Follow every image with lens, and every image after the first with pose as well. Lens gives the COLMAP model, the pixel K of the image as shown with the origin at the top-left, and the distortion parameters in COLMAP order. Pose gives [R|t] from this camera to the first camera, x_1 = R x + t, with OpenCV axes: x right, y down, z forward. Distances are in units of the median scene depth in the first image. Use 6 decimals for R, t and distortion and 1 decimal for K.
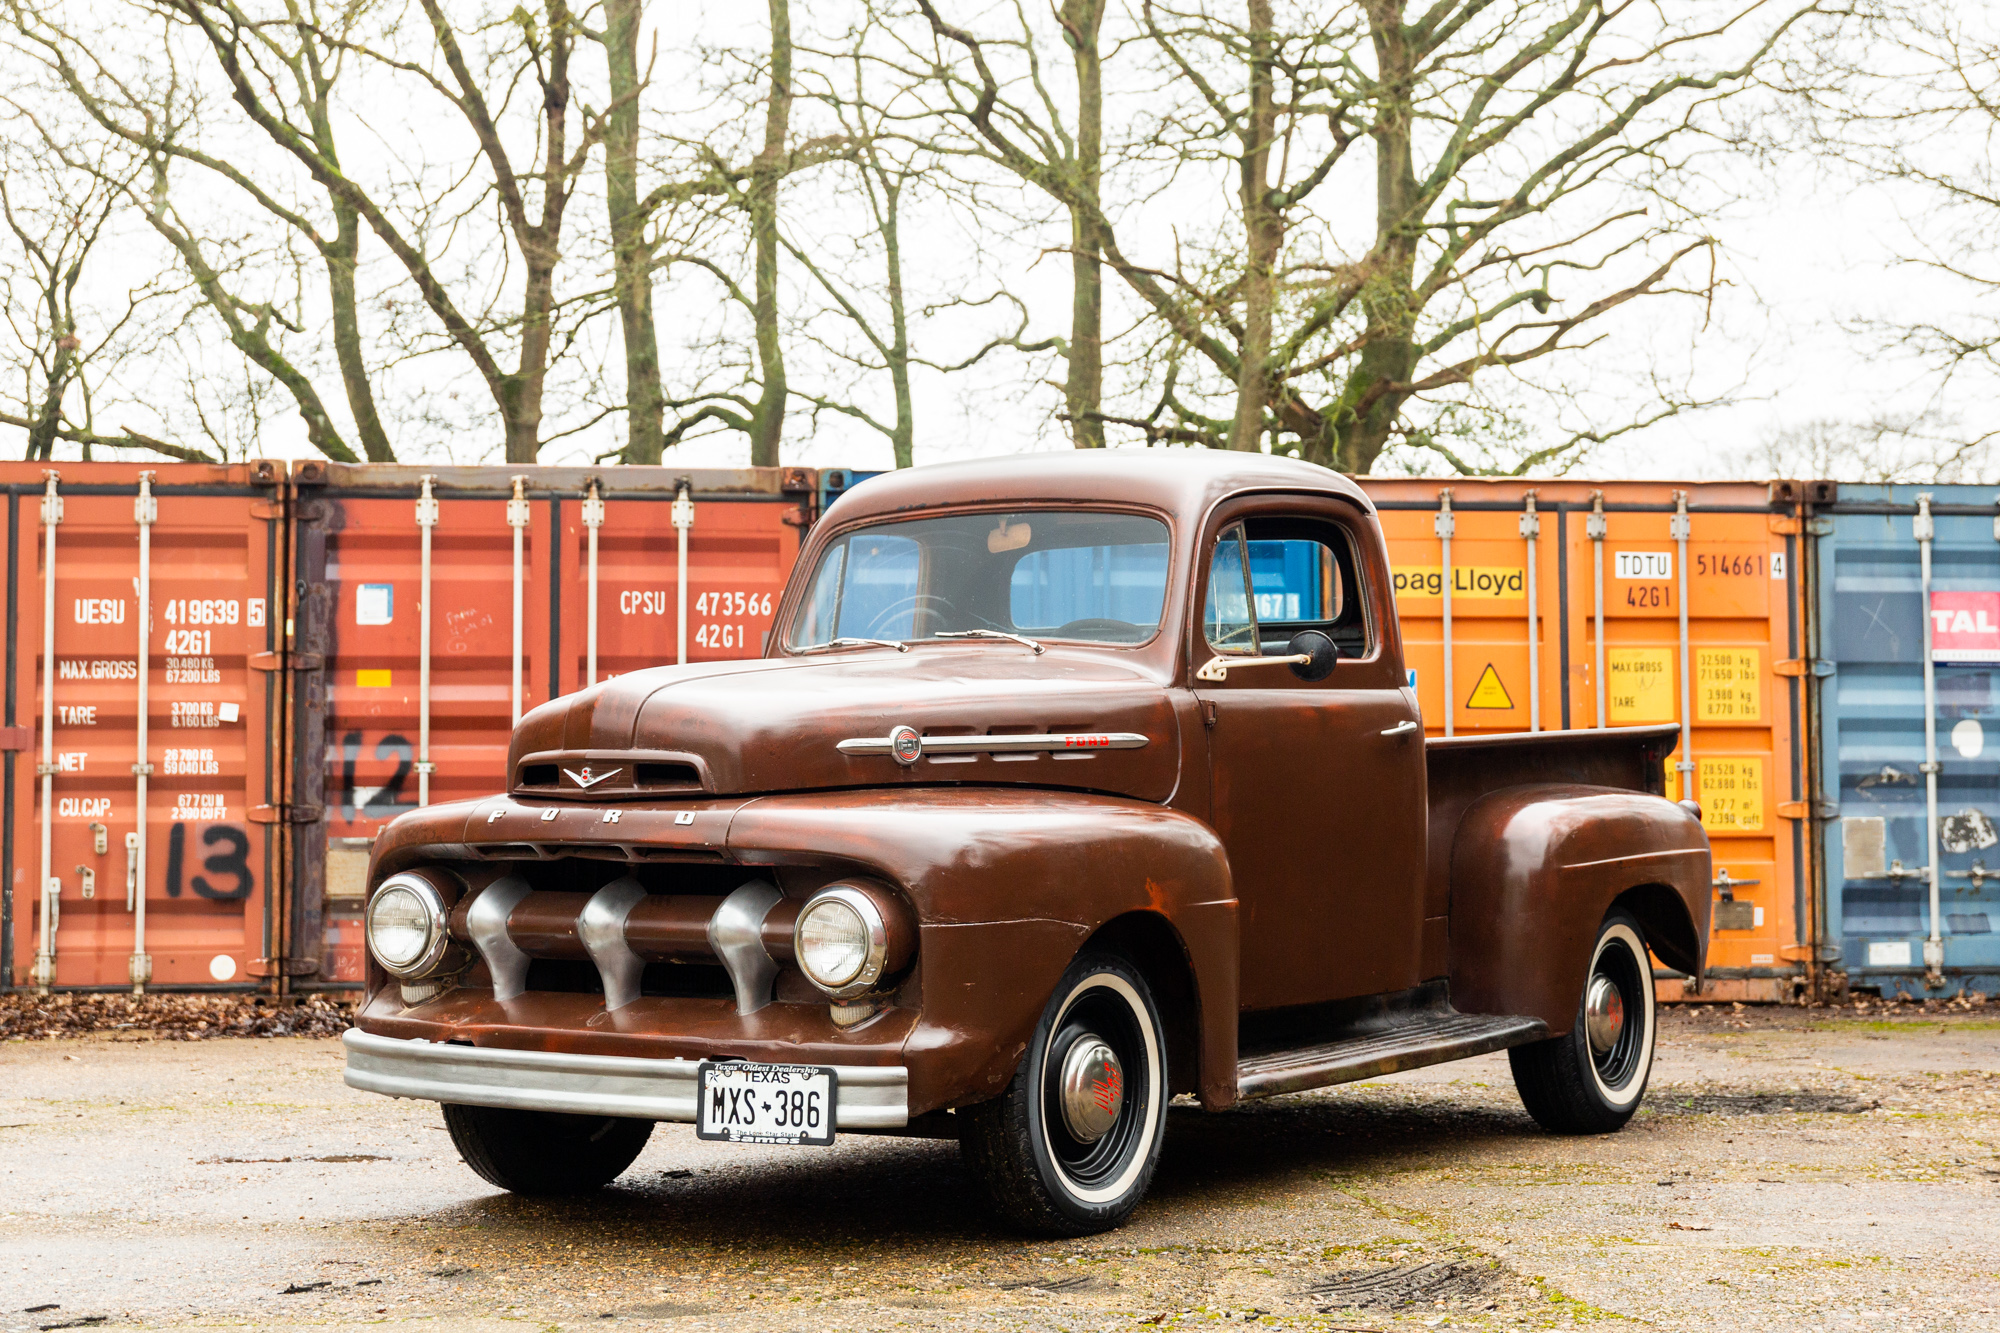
lens RADIAL K [[3164.4, 0, 978.4], [0, 3164.4, 595.0], [0, 0, 1]] dist [0.012773, 0.000000]
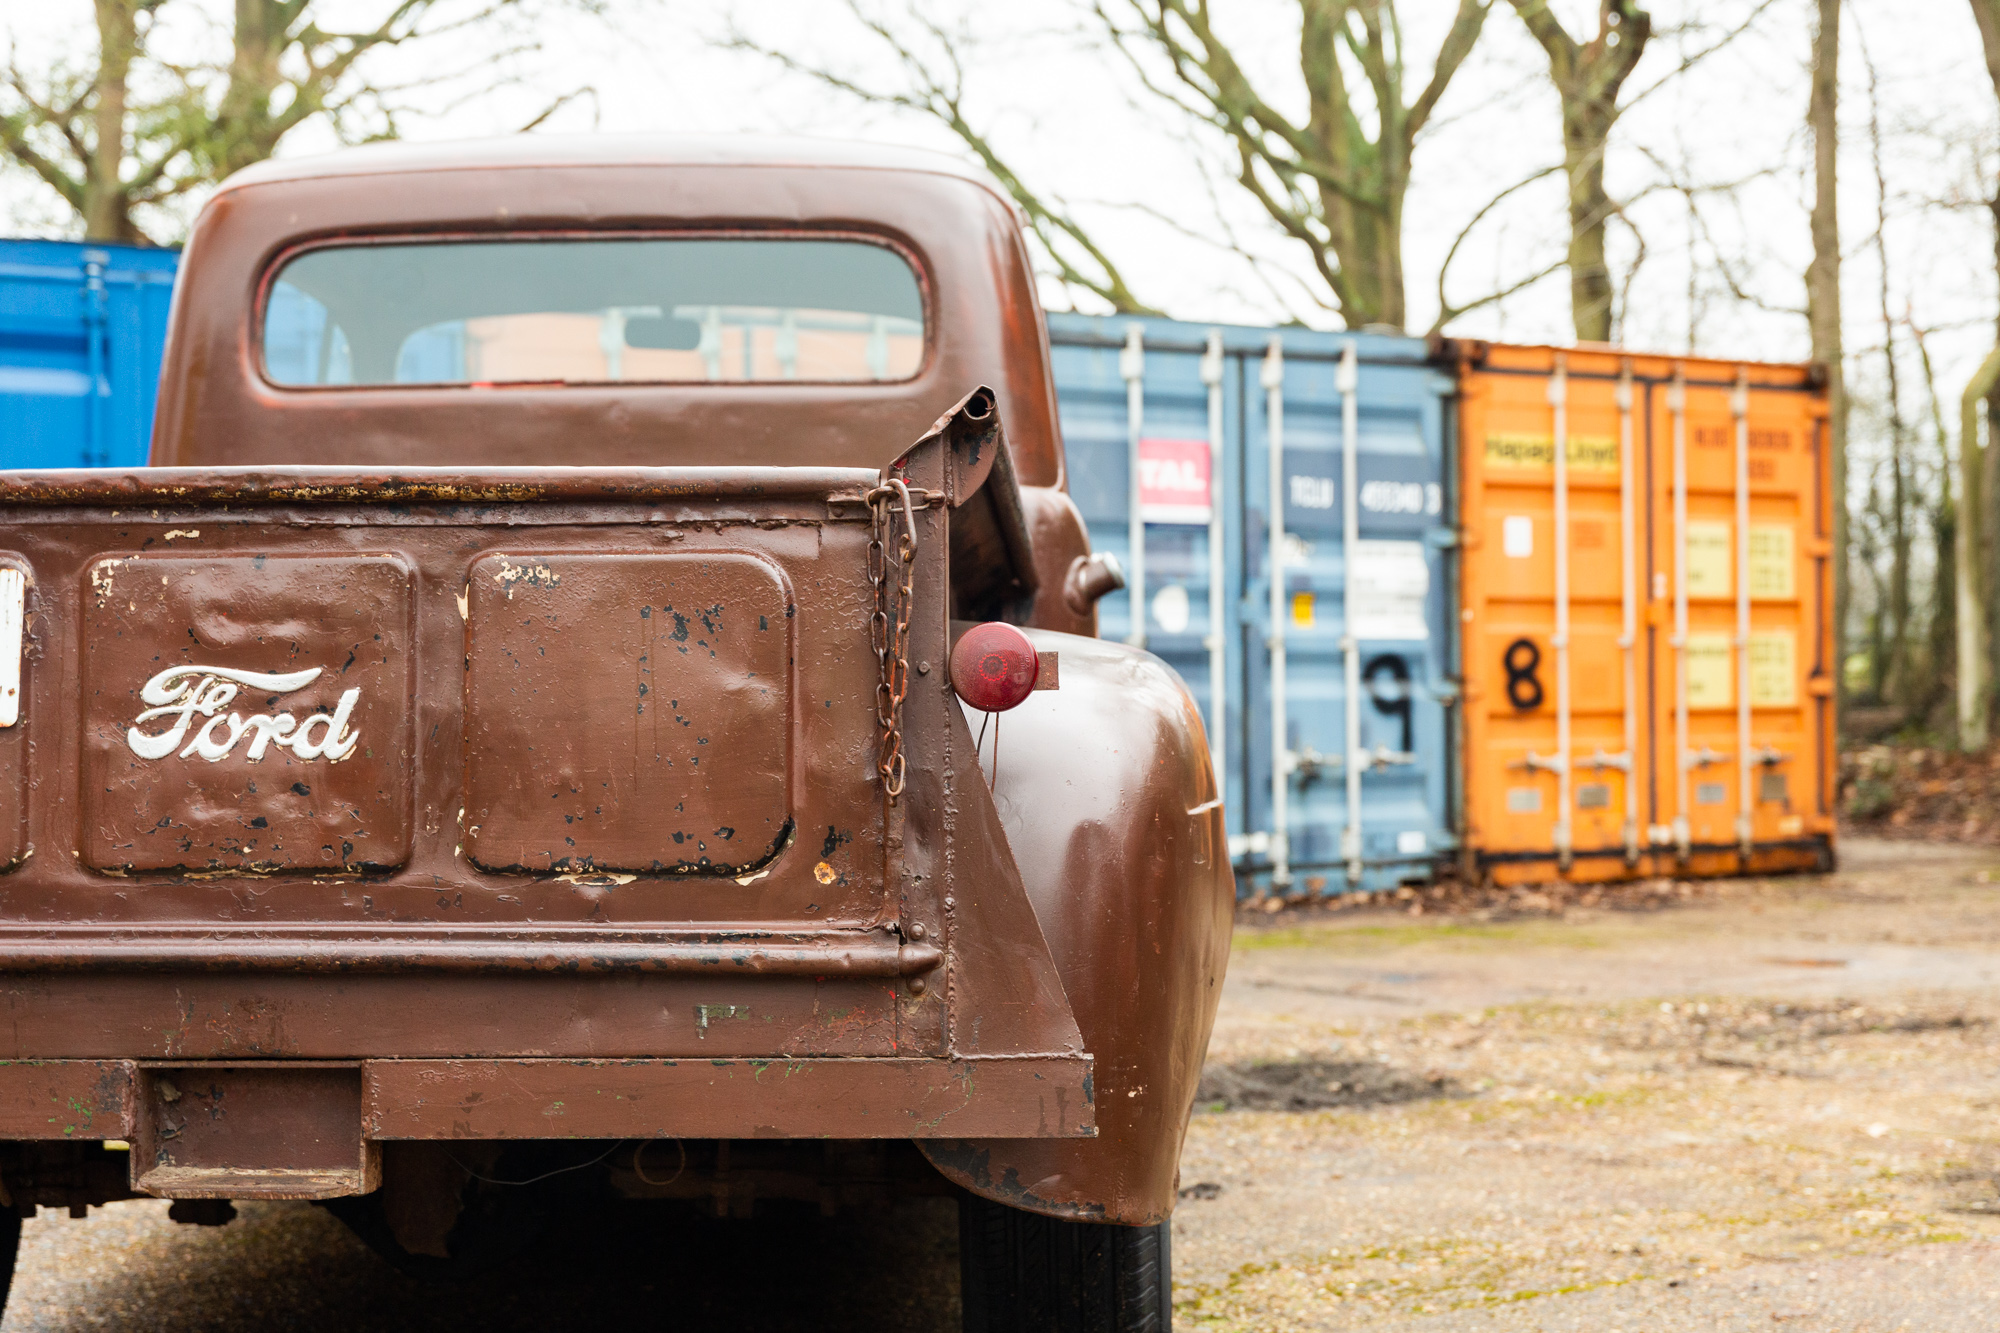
lens RADIAL K [[3099.9, 0, 995.2], [0, 3099.9, 681.5], [0, 0, 1]] dist [-0.021027, 0.000000]
pose [[0.913022, -0.002582, 0.407903, -0.082978], [-0.024608, 0.997810, 0.061396, 0.014114], [-0.407168, -0.066094, 0.910959, 0.240628]]
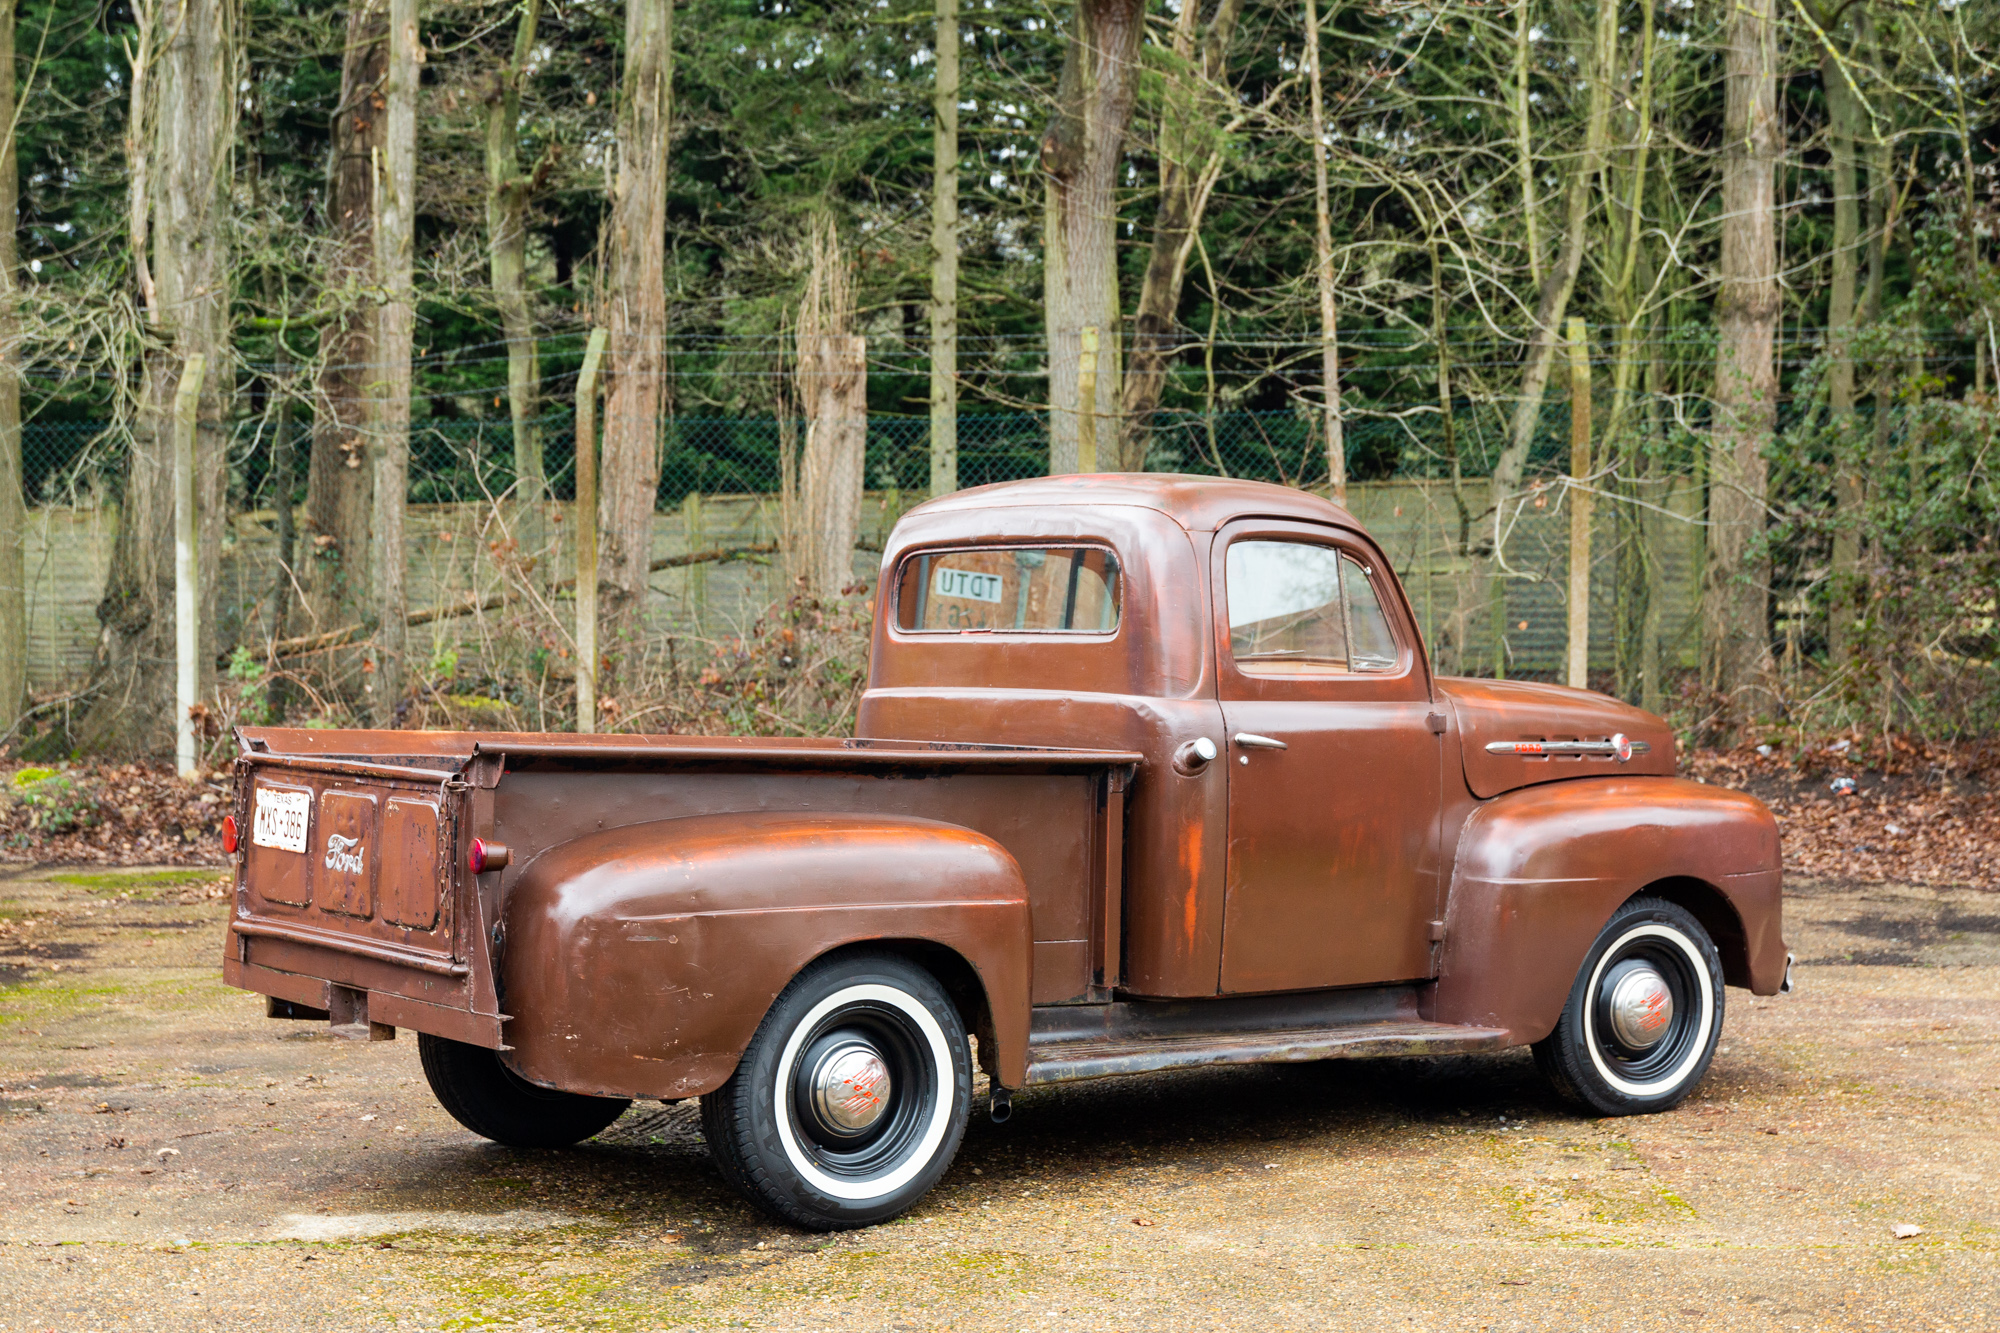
lens RADIAL K [[3221.7, 0, 990.9], [0, 3221.7, 660.0], [0, 0, 1]] dist [0.018796, 0.000000]
pose [[0.878927, 0.002548, -0.476949, 0.288416], [0.044481, 0.995190, 0.087287, -0.041684], [0.474877, -0.097934, 0.874586, 0.041270]]
